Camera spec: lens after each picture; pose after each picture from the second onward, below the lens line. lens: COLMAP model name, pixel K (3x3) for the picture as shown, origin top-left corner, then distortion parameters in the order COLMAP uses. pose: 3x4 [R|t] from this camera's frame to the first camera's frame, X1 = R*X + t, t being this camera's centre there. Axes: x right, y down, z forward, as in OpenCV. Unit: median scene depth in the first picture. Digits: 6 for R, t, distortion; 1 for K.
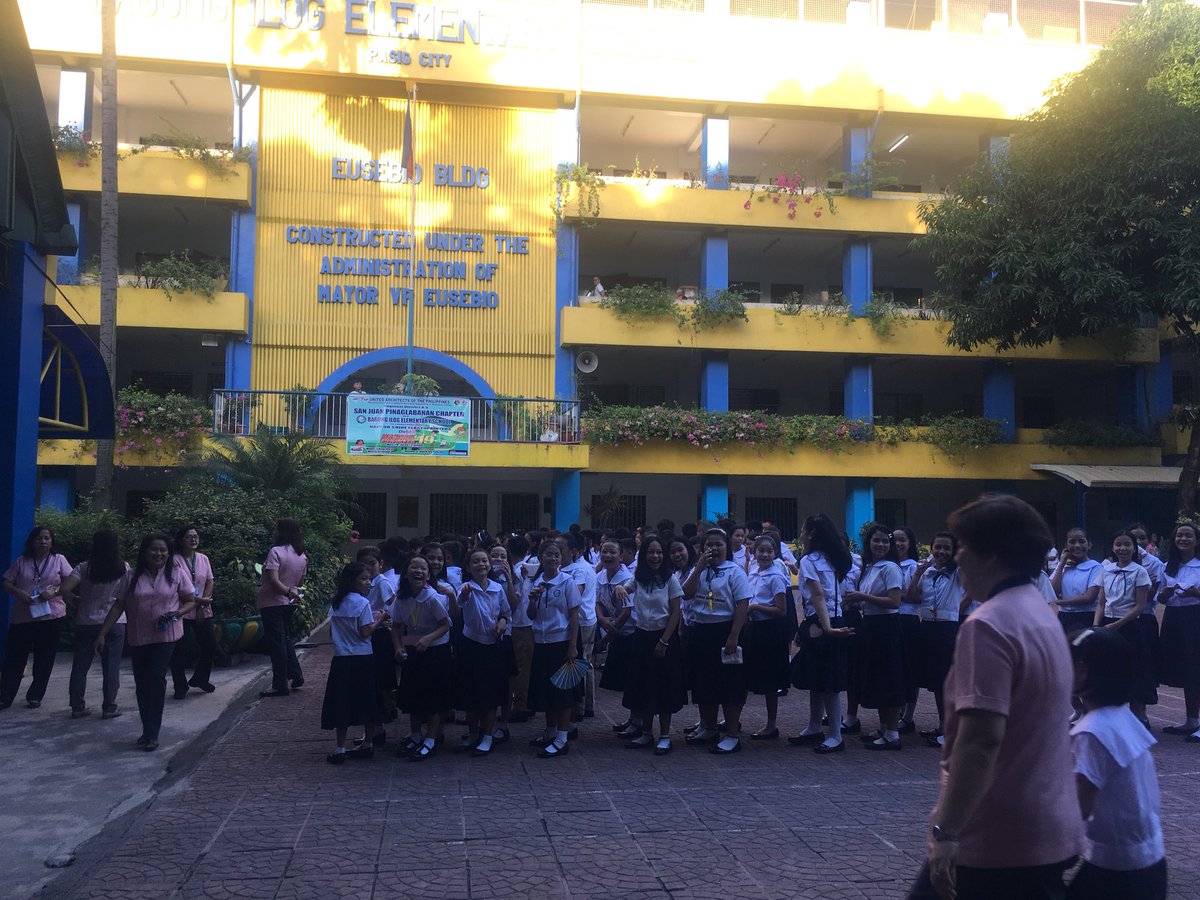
lens RADIAL K [[941.8, 0, 596.4], [0, 941.8, 450.3], [0, 0, 1]] dist [0.002796, -0.005050]
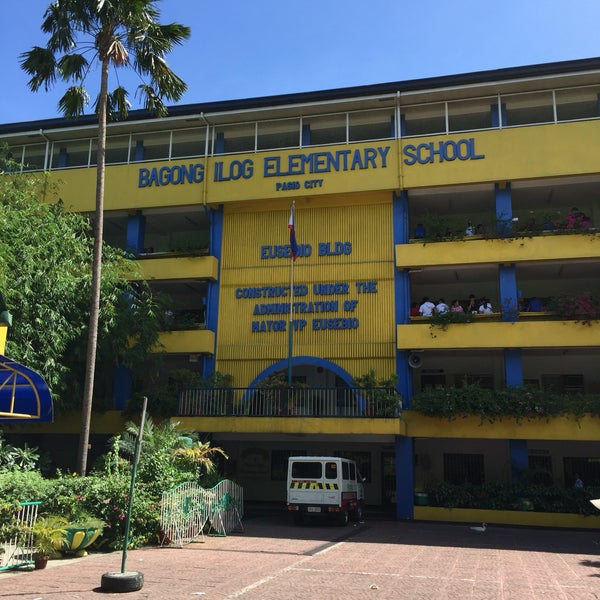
lens RADIAL K [[596.6, 0, 301.5], [0, 596.6, 297.4], [0, 0, 1]] dist [0.012137, 0.000000]
pose [[0.921889, -0.083634, -0.378320, 0.185559], [0.008703, 0.980649, -0.195581, -0.009801], [0.387357, 0.177012, 0.904777, 0.070250]]
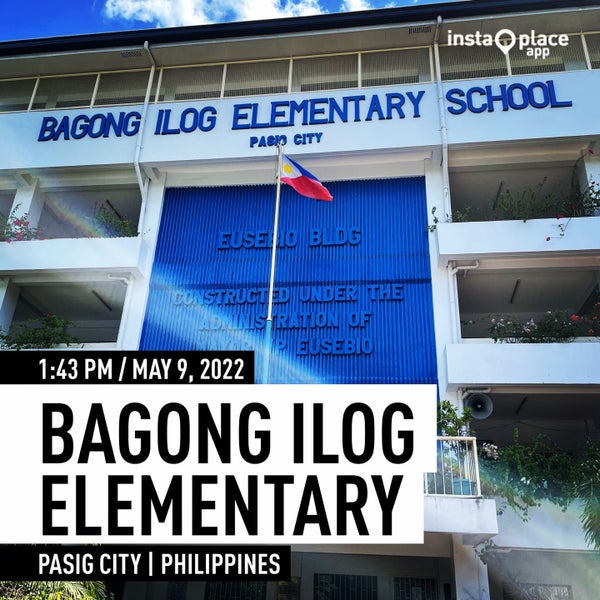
lens RADIAL K [[567.0, 0, 296.6], [0, 567.0, 300.7], [0, 0, 1]] dist [0.029466, 0.000000]
pose [[0.961472, -0.090341, -0.259636, -0.027569], [-0.016960, 0.923167, -0.384025, 0.016482], [0.274380, 0.373632, 0.886067, 0.463688]]
